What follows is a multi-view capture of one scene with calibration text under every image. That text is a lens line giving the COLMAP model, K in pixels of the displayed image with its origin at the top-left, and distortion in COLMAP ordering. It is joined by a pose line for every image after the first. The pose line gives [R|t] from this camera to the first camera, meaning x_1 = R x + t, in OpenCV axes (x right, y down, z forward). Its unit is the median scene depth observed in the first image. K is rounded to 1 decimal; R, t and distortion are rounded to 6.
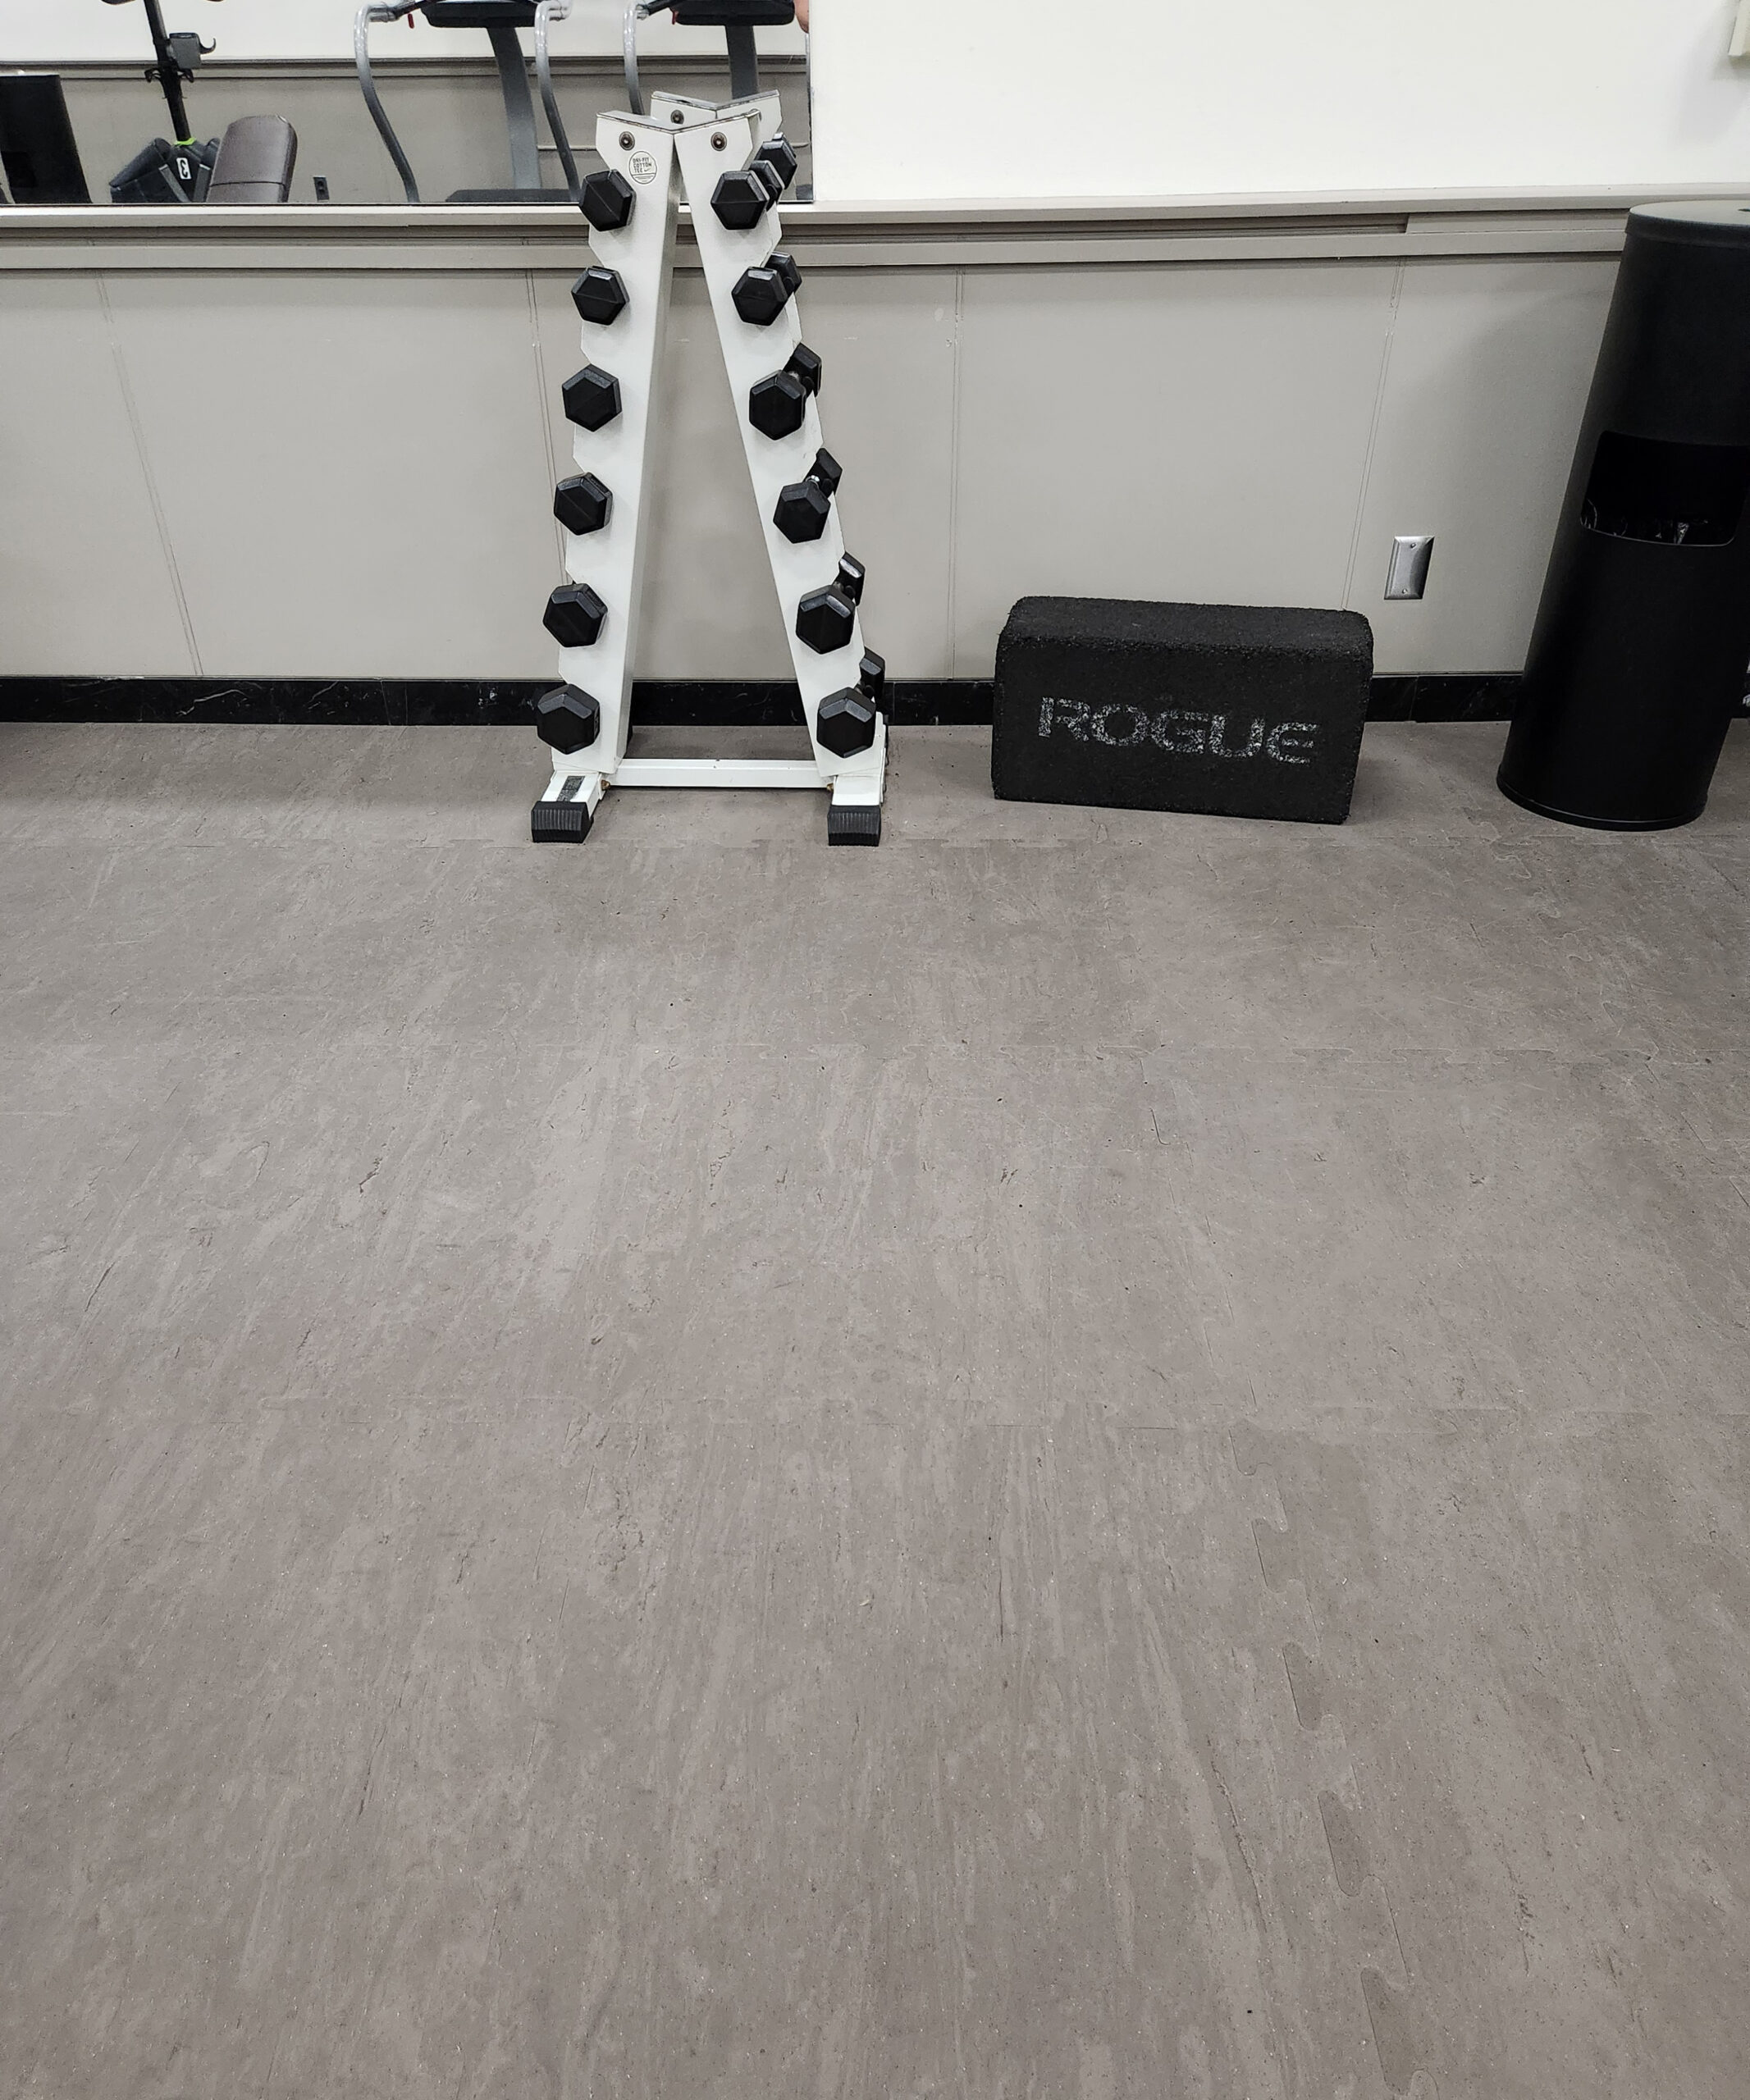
lens RADIAL K [[1567.0, 0, 870.0], [0, 1567.0, 1047.0], [0, 0, 1]] dist [0.025139, -0.041321]
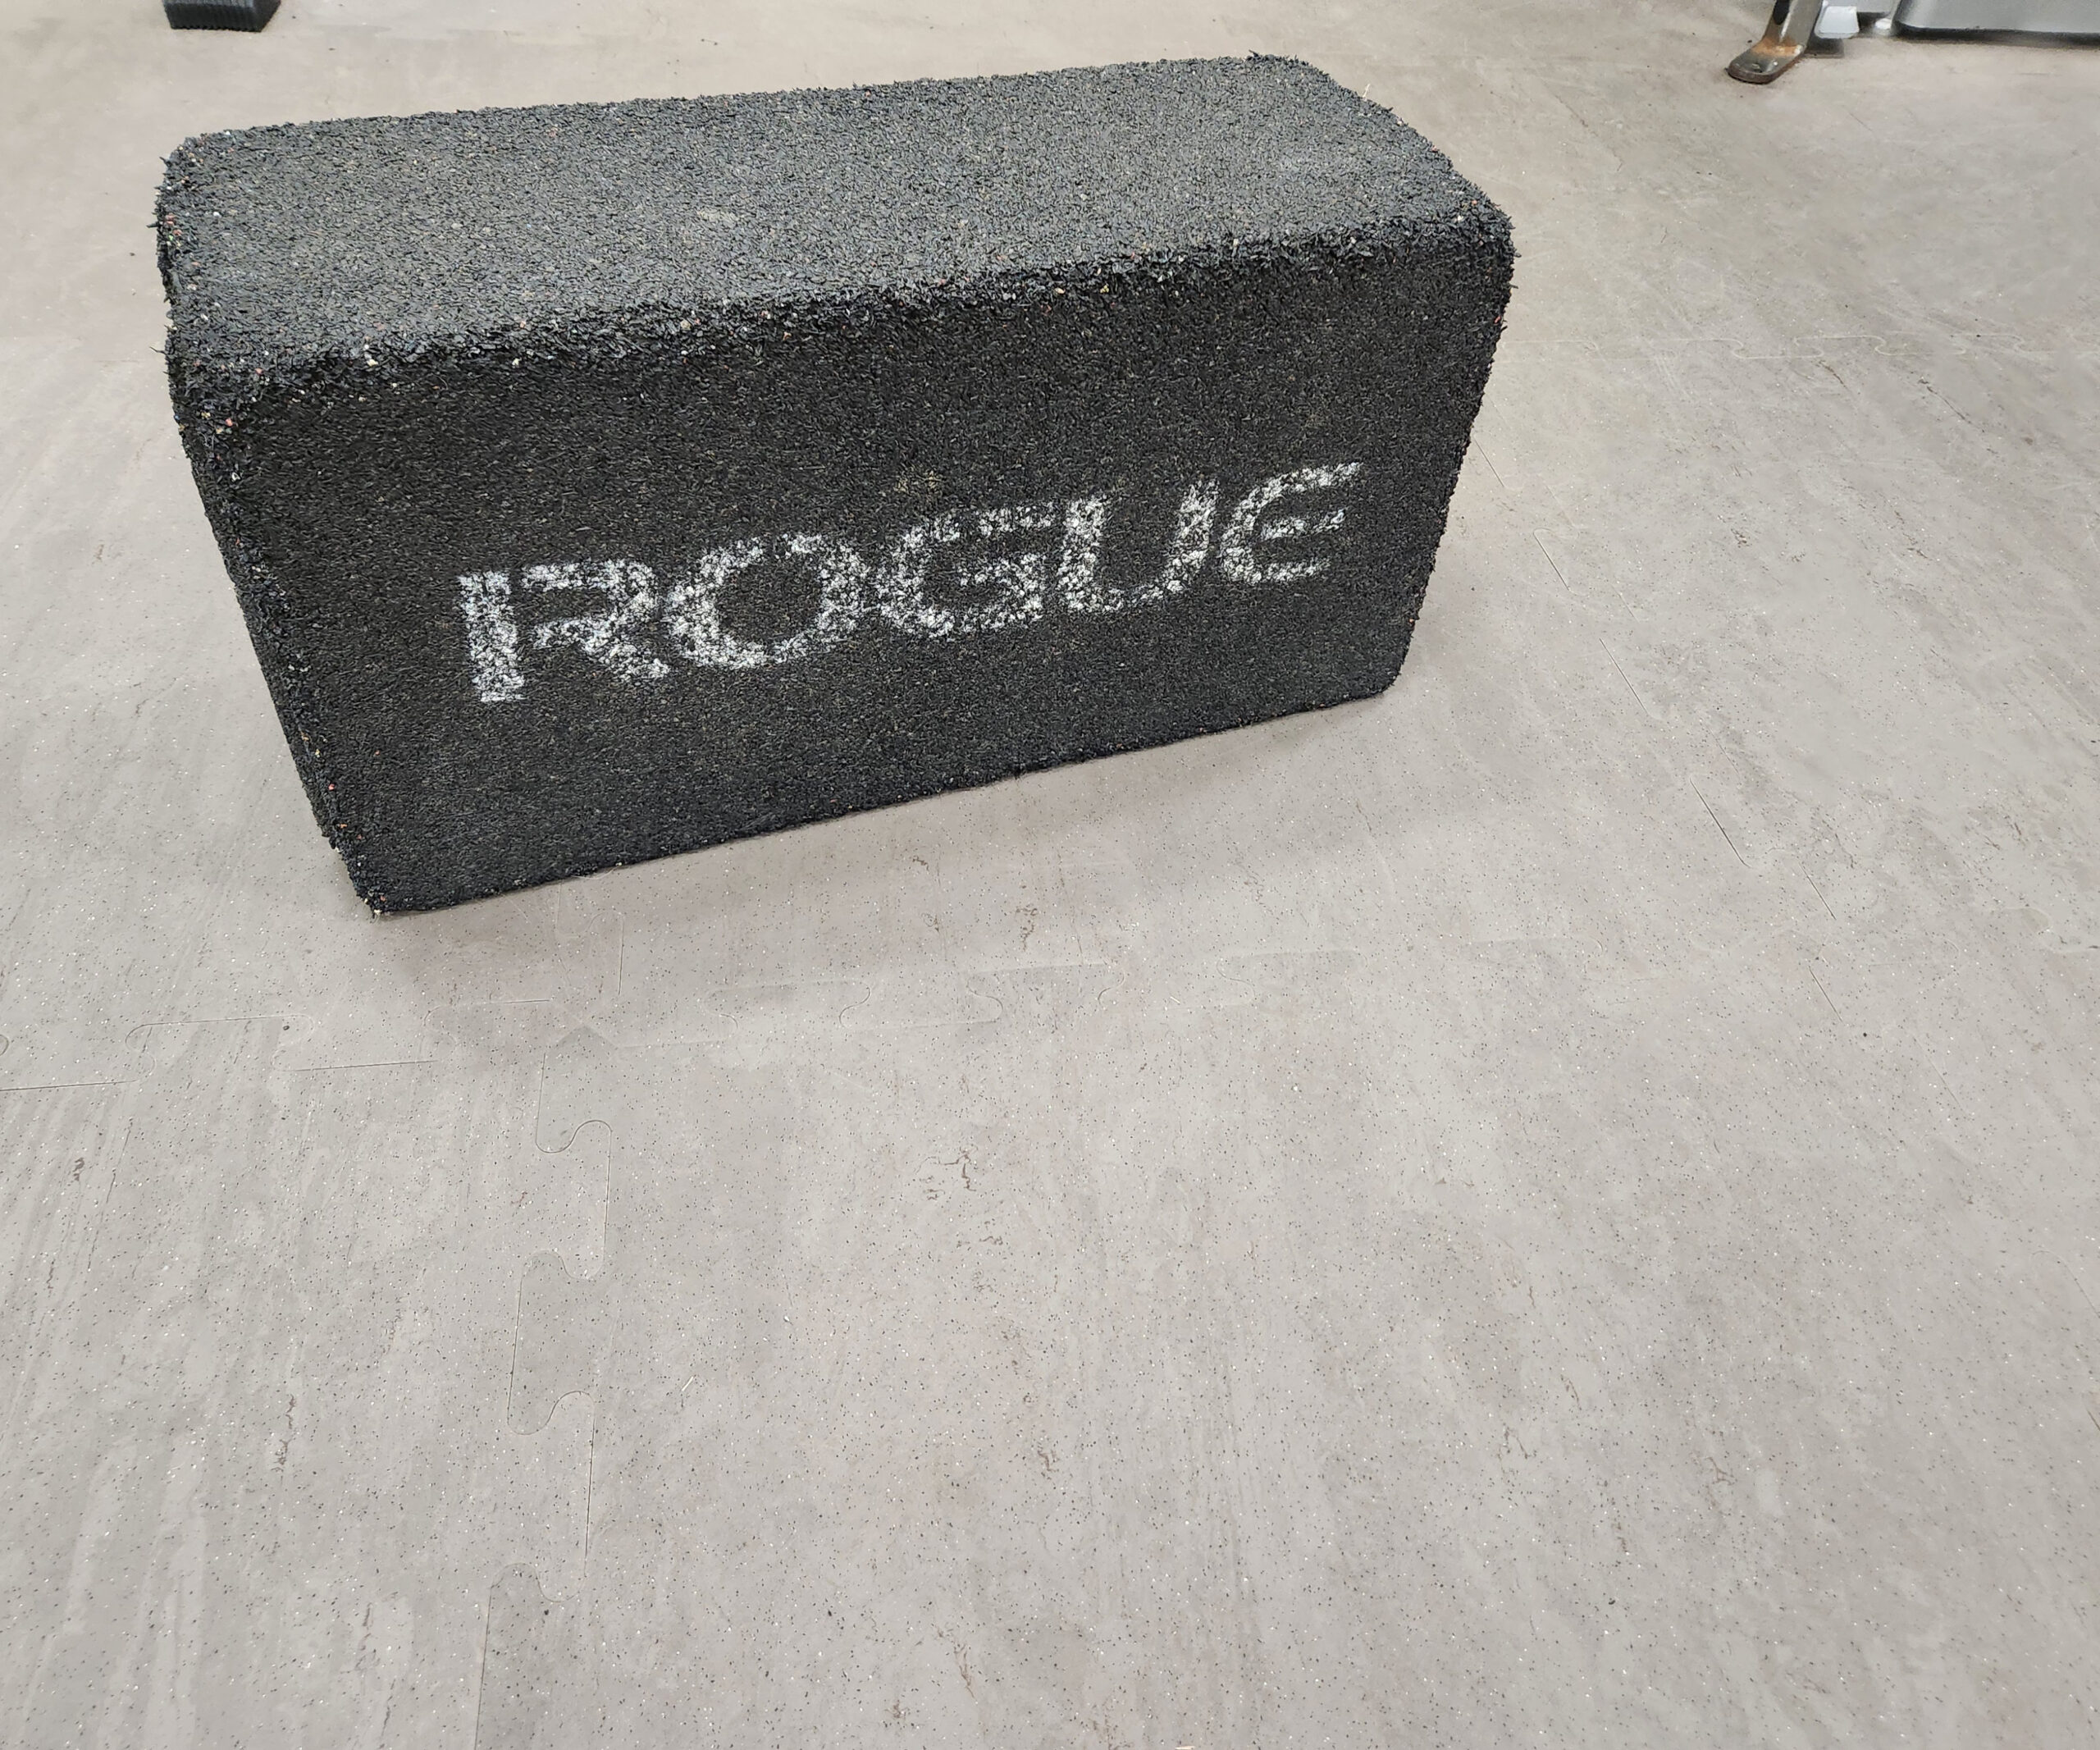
lens RADIAL K [[1567.0, 0, 1052.9], [0, 1567.0, 872.0], [0, 0, 1]] dist [0.025139, -0.041321]
pose [[0.983179, -0.065770, 0.170389, 0.334274], [0.022542, 0.969476, 0.244148, 0.078627], [-0.181246, -0.236200, 0.954652, 0.561596]]
